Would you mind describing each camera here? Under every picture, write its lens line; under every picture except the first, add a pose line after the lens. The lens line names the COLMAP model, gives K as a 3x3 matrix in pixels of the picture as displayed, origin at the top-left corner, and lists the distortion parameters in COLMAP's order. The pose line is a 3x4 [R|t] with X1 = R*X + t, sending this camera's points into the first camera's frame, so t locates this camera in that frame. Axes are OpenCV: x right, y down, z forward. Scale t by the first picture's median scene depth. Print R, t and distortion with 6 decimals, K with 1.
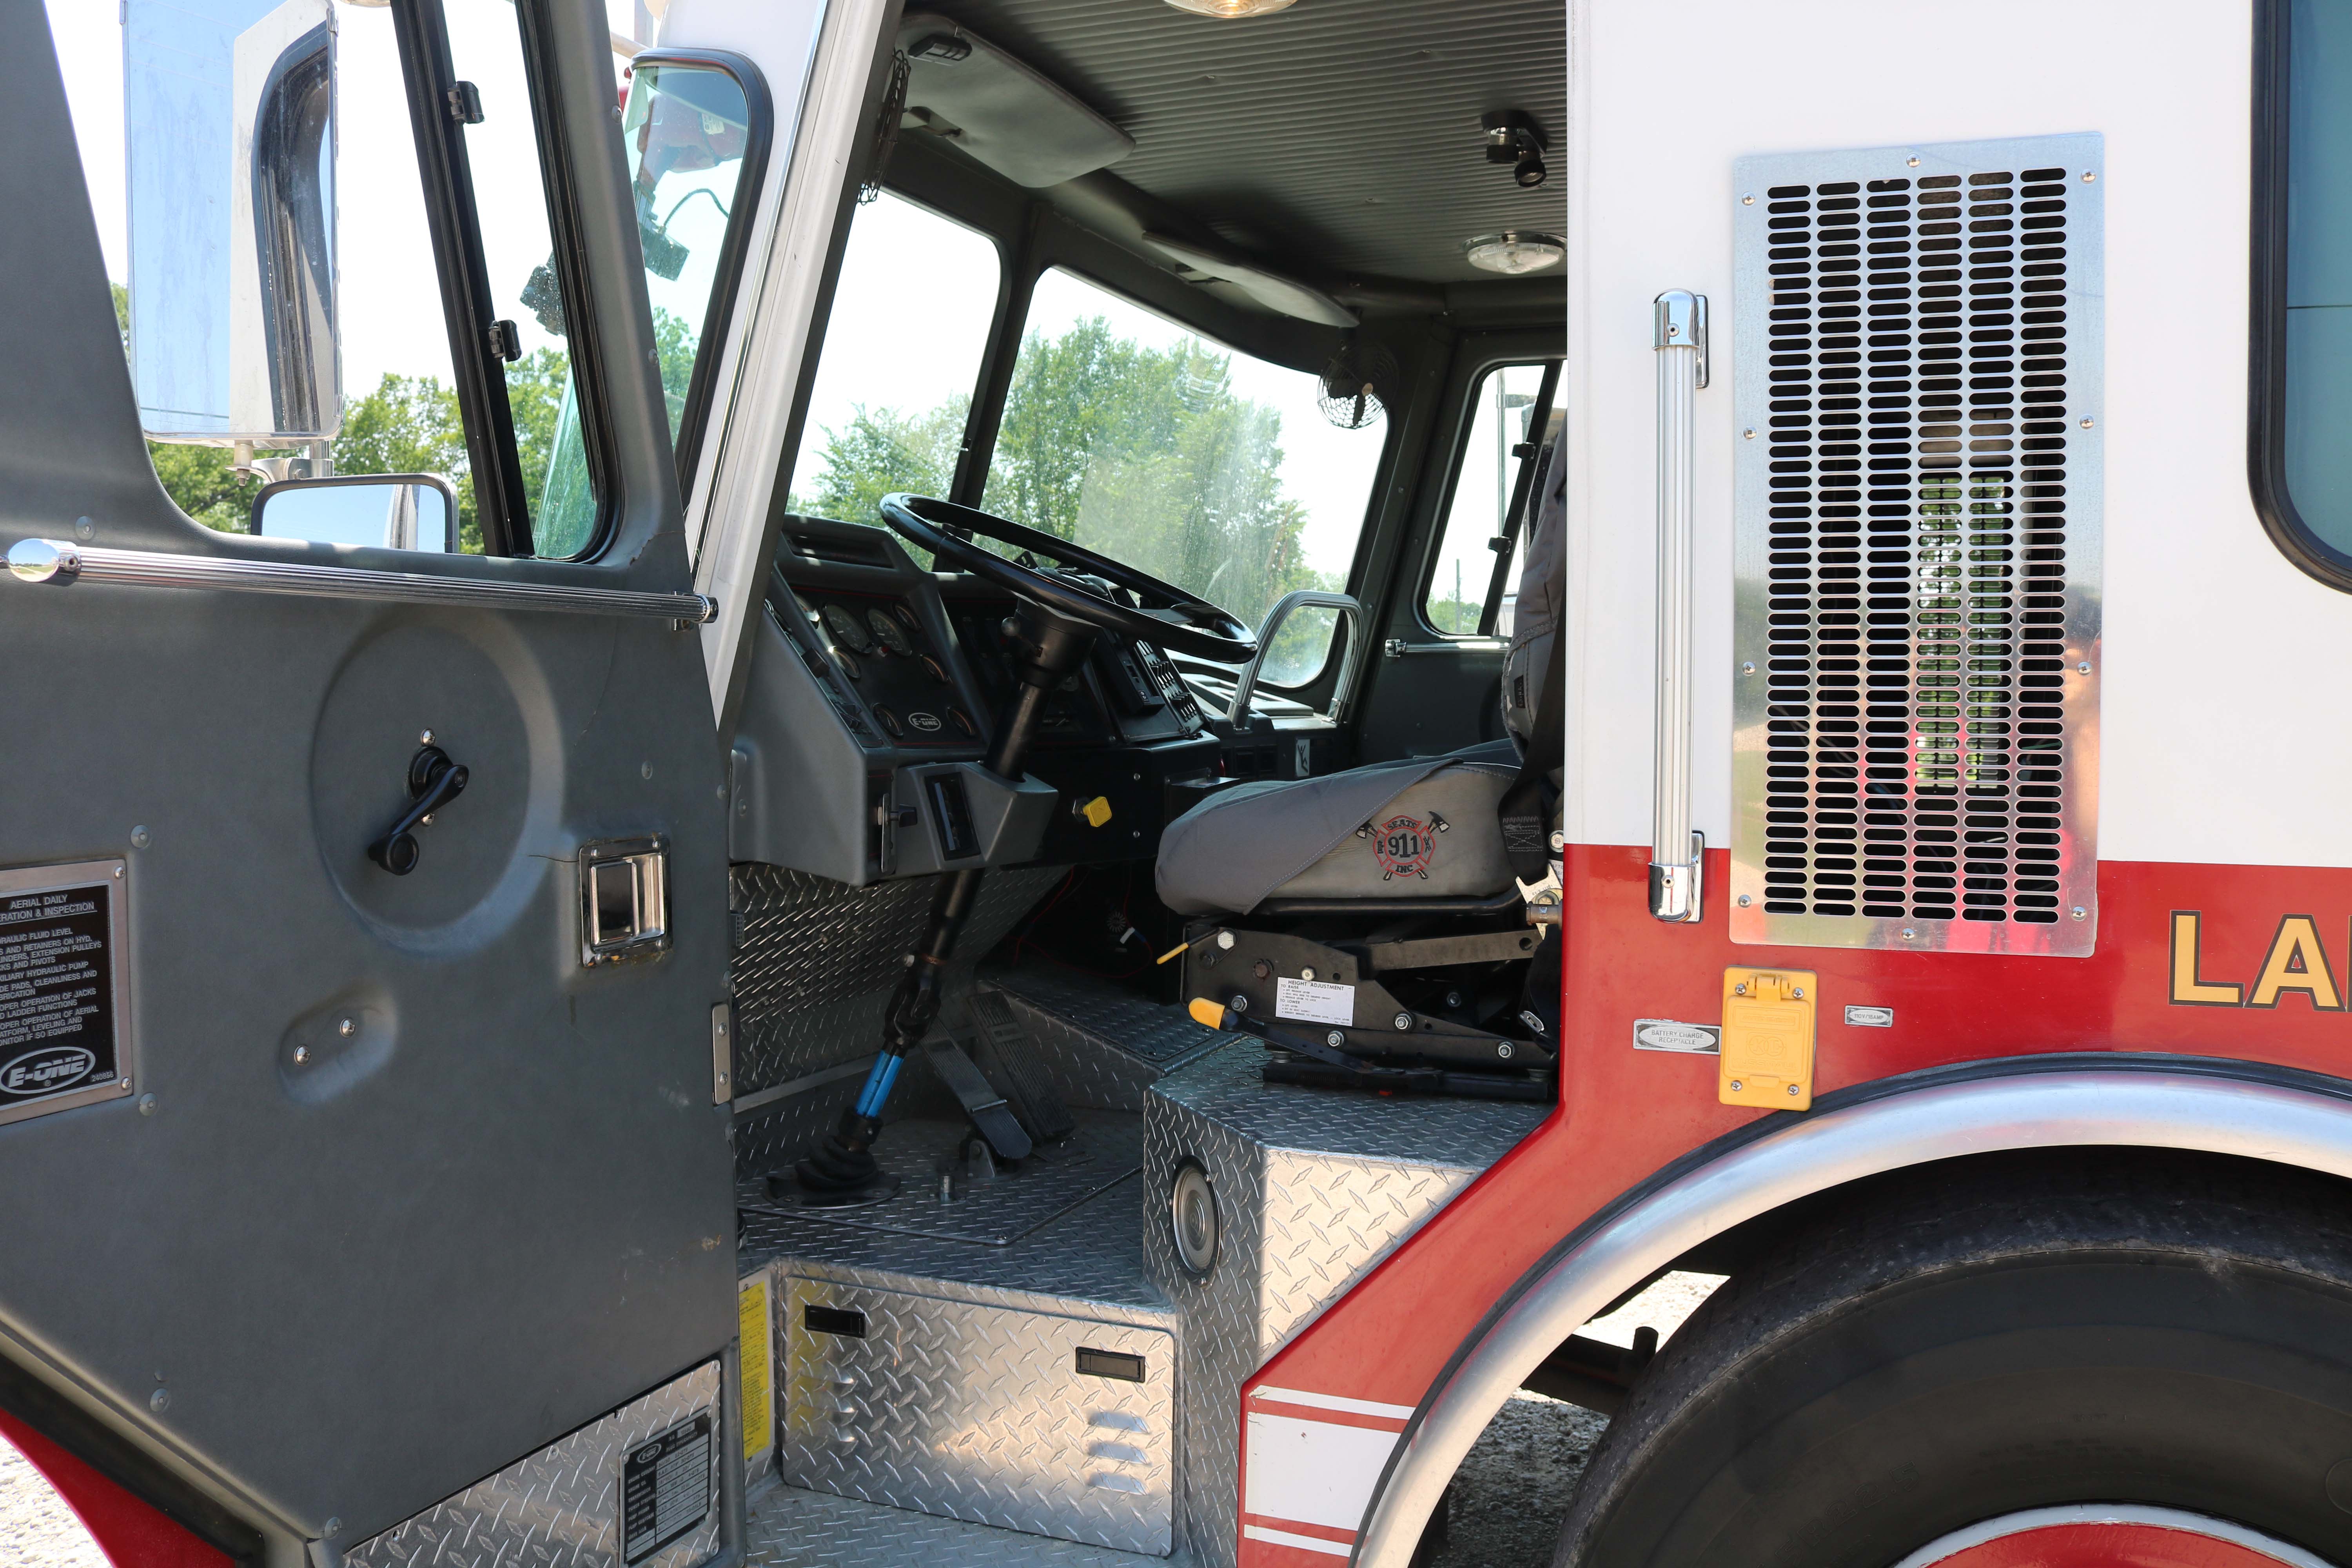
lens RADIAL K [[1940.9, 0, 1176.0], [0, 1940.9, 784.0], [0, 0, 1]] dist [-0.169297, 0.148258]
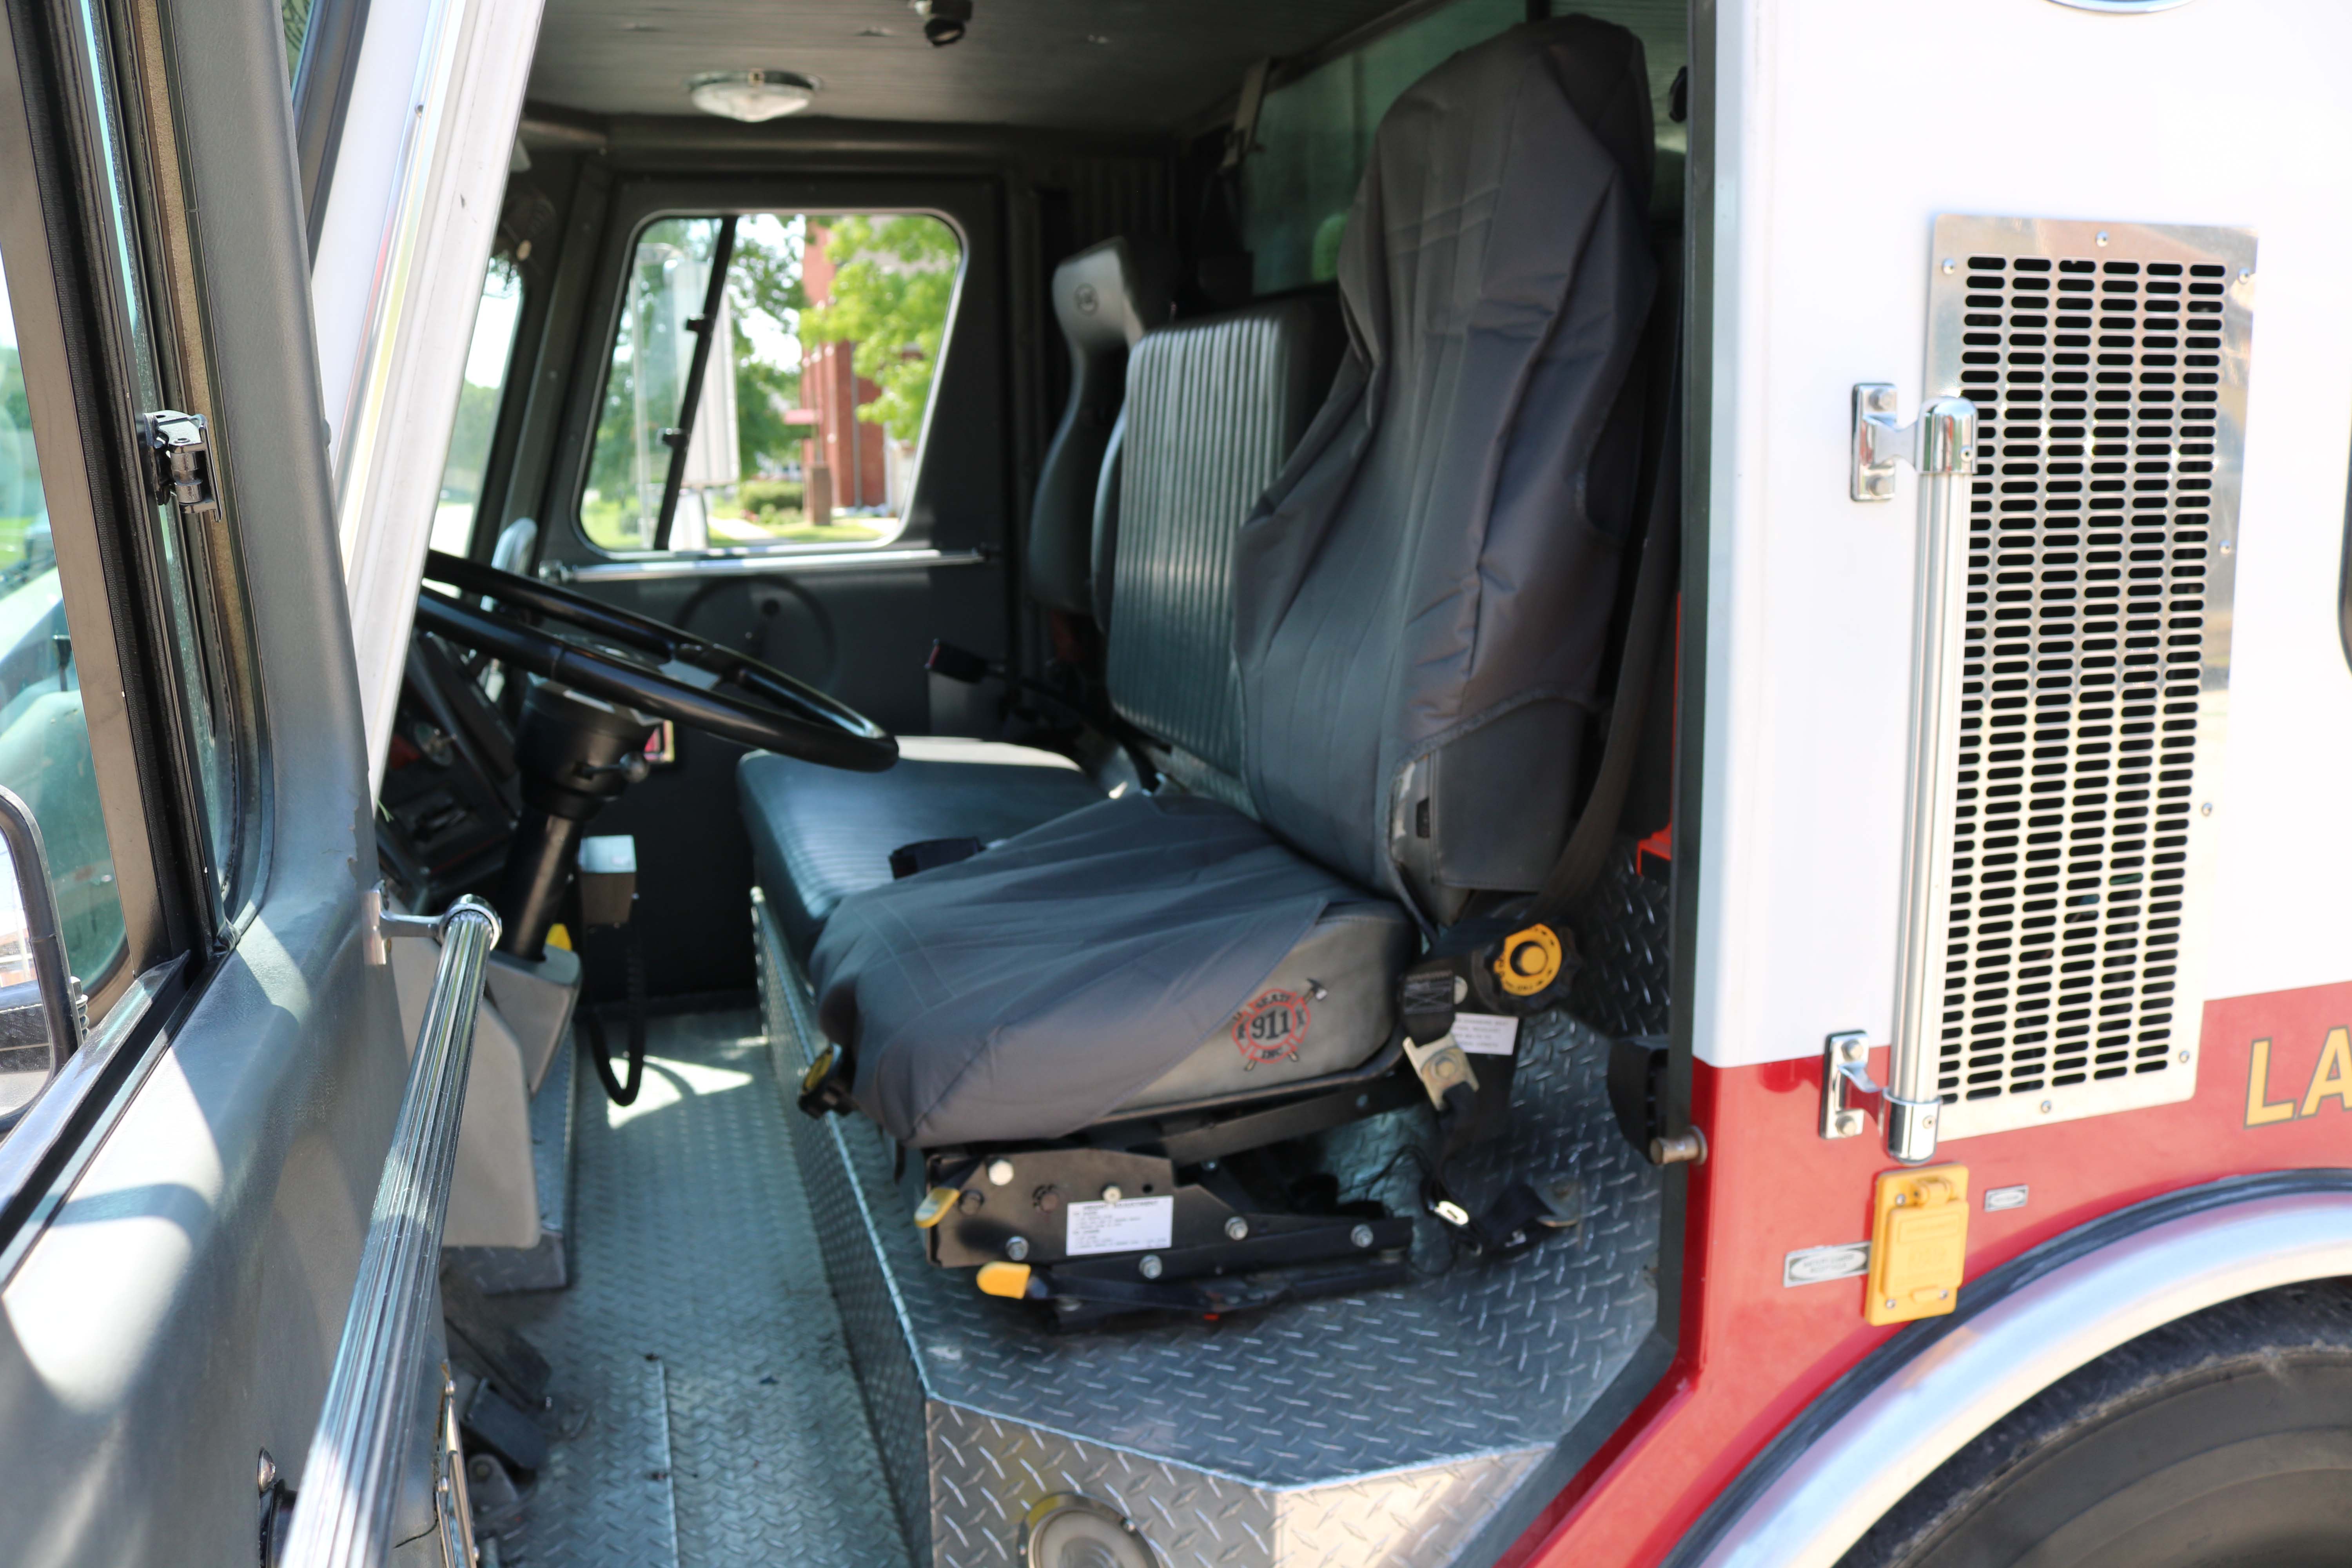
lens RADIAL K [[1940.9, 0, 1176.0], [0, 1940.9, 784.0], [0, 0, 1]] dist [-0.169297, 0.148258]
pose [[0.781553, -0.131649, 0.609790, -0.457388], [0.050879, 0.987675, 0.148022, -0.221503], [-0.621760, -0.084661, 0.778618, 0.545234]]
